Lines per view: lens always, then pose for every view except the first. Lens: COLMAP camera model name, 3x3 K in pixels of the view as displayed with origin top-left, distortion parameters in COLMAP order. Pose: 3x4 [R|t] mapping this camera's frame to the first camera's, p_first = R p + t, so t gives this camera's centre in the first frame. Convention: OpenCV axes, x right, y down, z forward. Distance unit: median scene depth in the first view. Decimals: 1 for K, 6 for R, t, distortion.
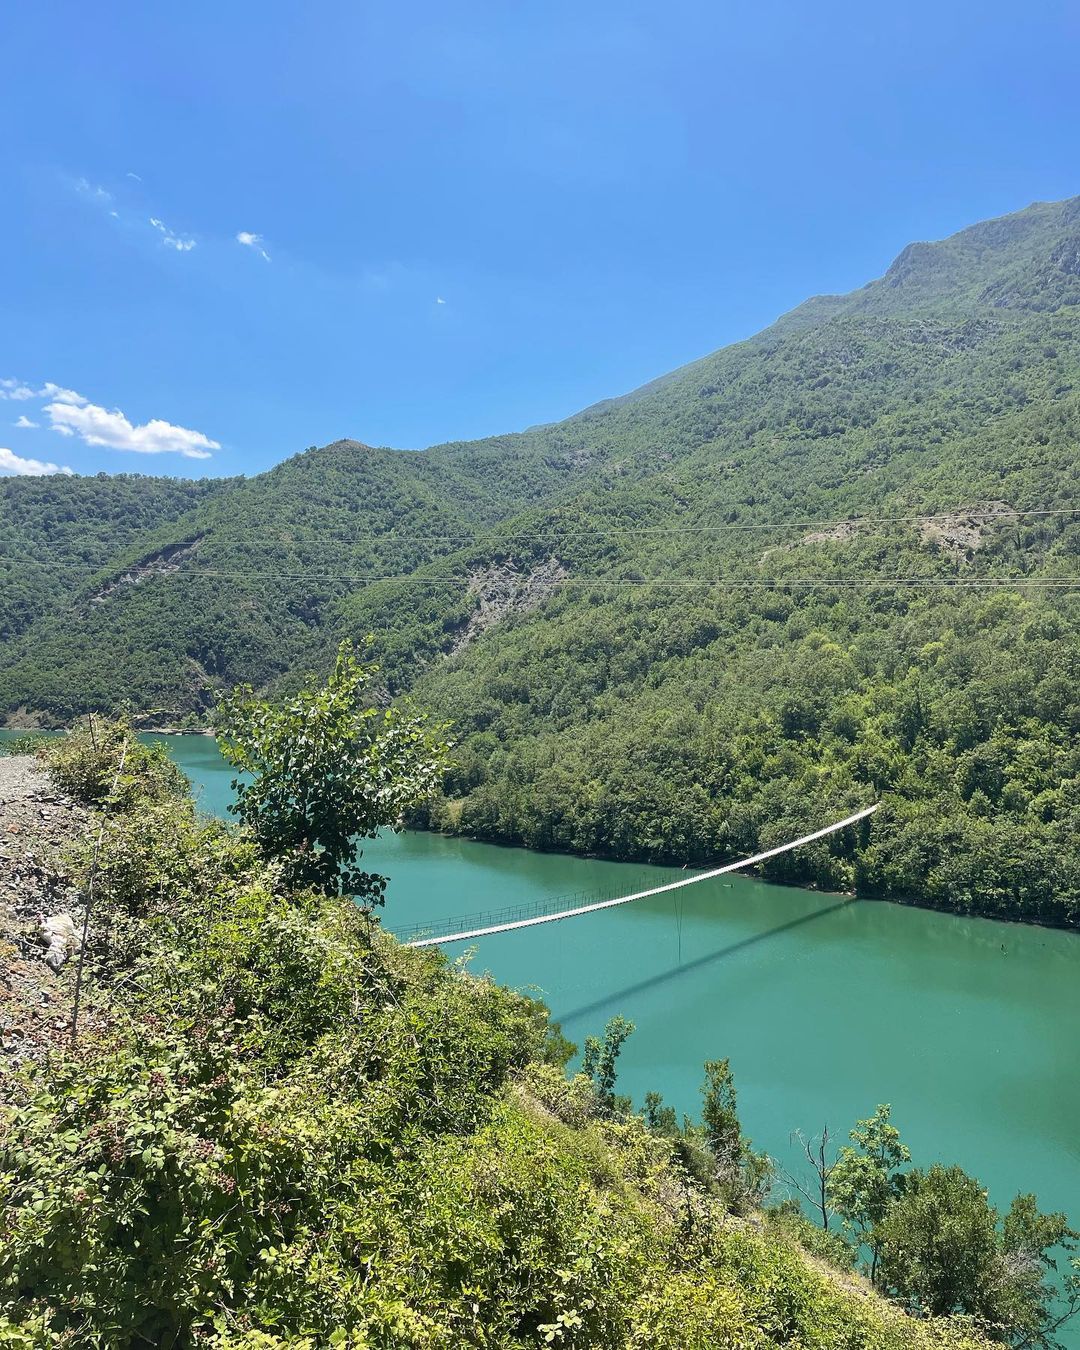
lens RADIAL K [[1114.8, 0, 540.0], [0, 1114.8, 675.0], [0, 0, 1]] dist [0.105243, -0.166361]
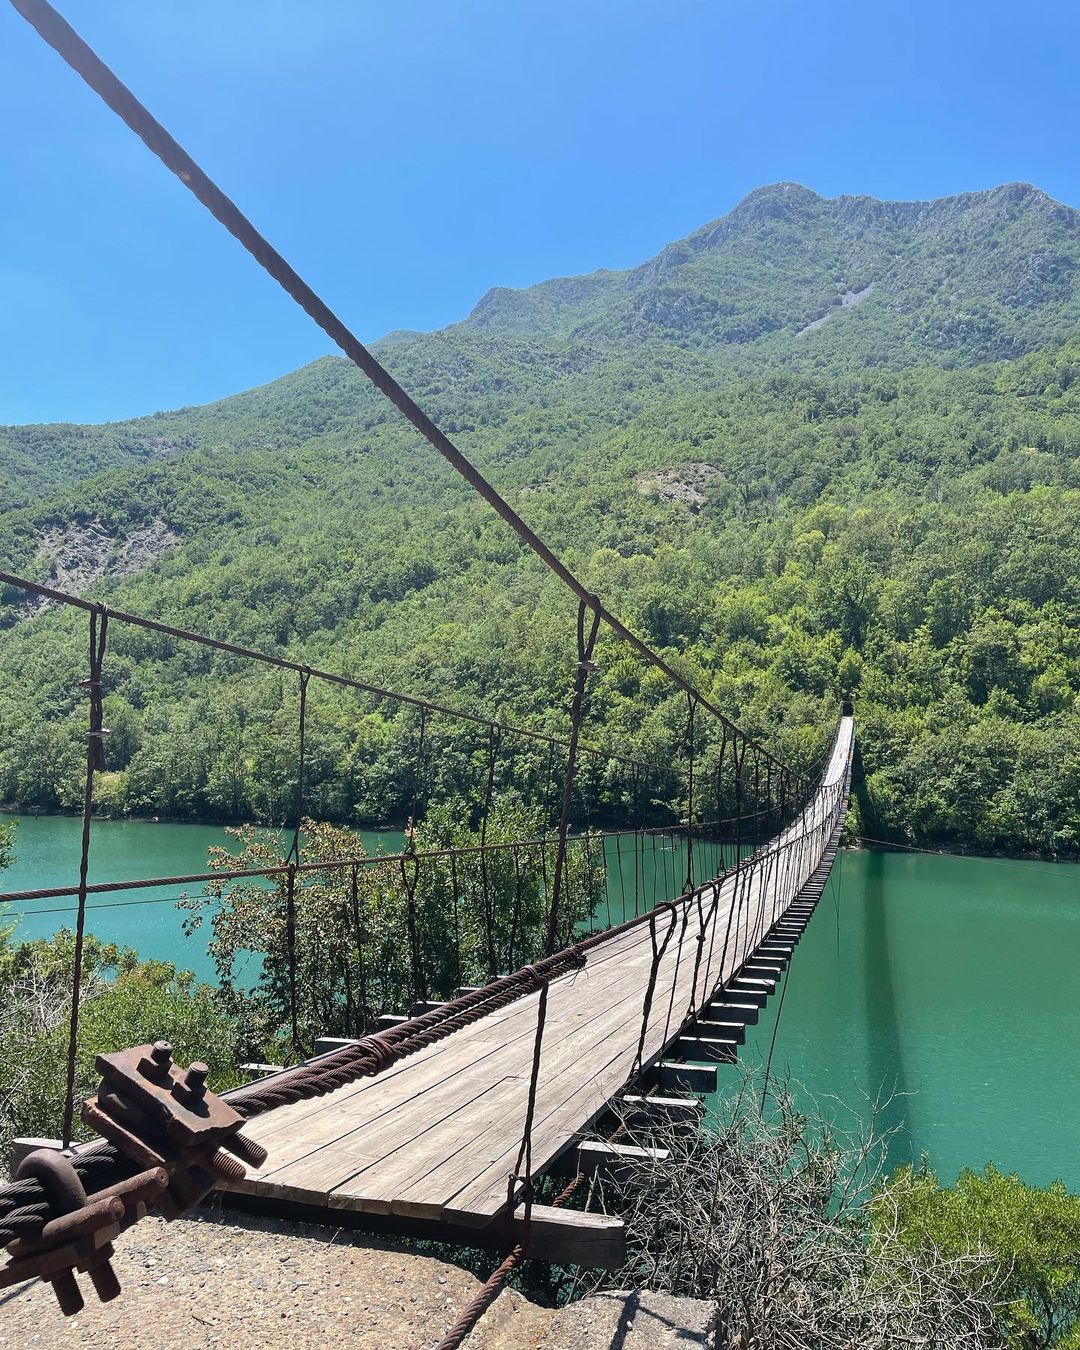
lens RADIAL K [[1105.8, 0, 571.0], [0, 1105.8, 673.3], [0, 0, 1]] dist [0.111636, -0.163471]
pose [[0.915407, 0.013358, 0.402308, -0.039021], [0.003912, 0.999107, -0.042074, 0.038823], [-0.402511, 0.040089, 0.914537, 0.154724]]
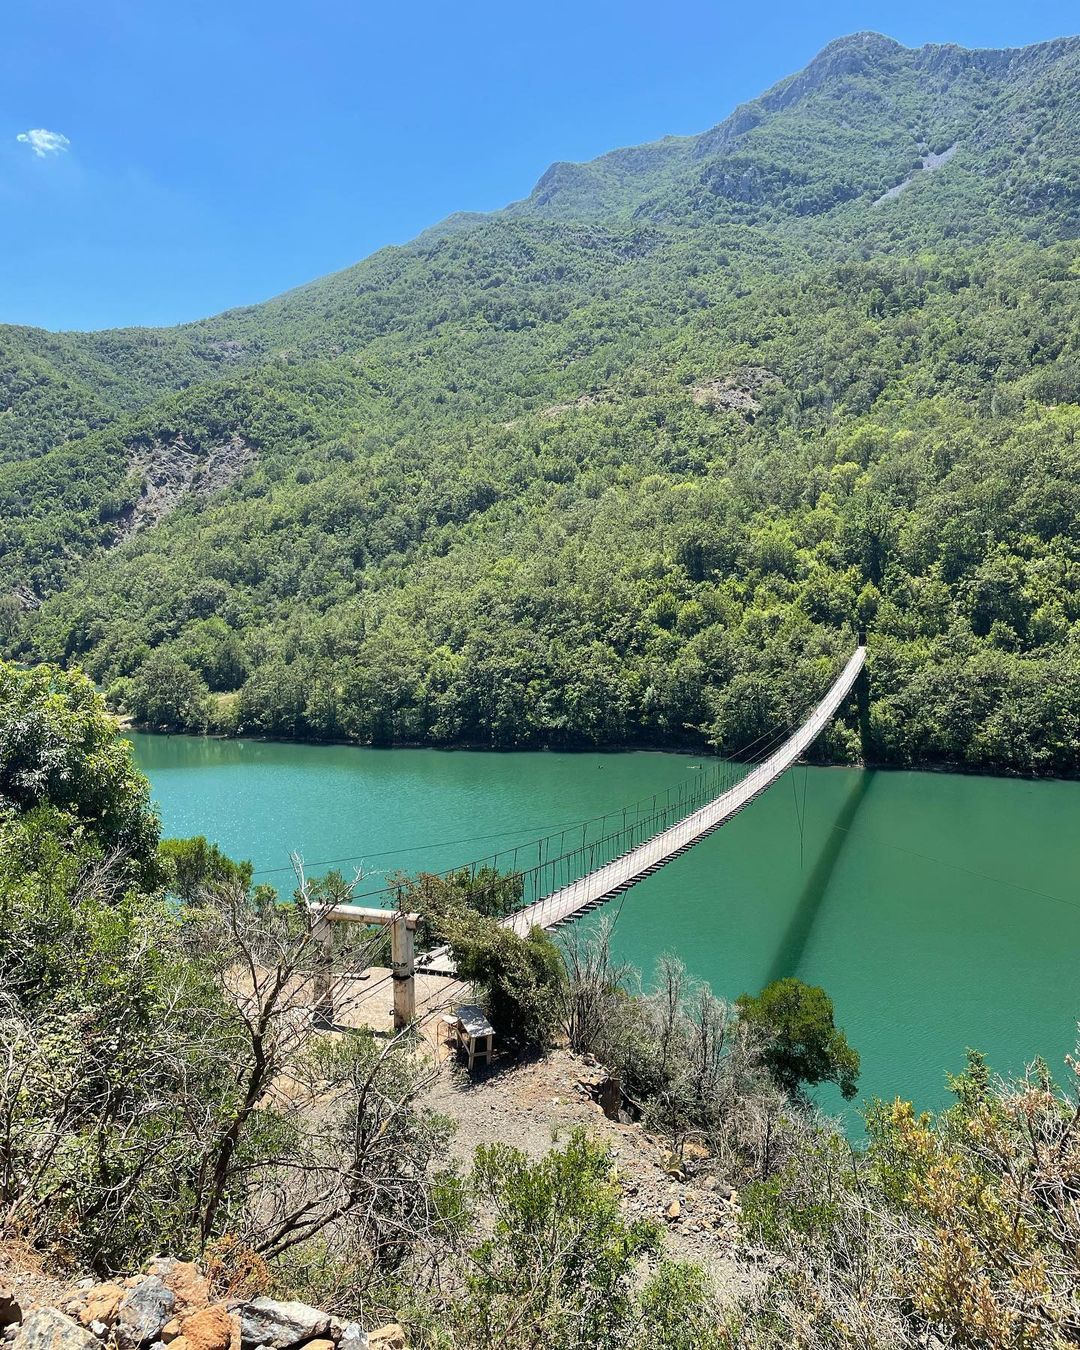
lens RADIAL K [[1114.8, 0, 540.0], [0, 1114.8, 675.0], [0, 0, 1]] dist [0.105243, -0.166361]
pose [[0.947652, -0.035622, 0.317312, -0.046936], [0.017993, 0.998136, 0.058315, 0.028515], [-0.318798, -0.049553, 0.946527, 0.121000]]
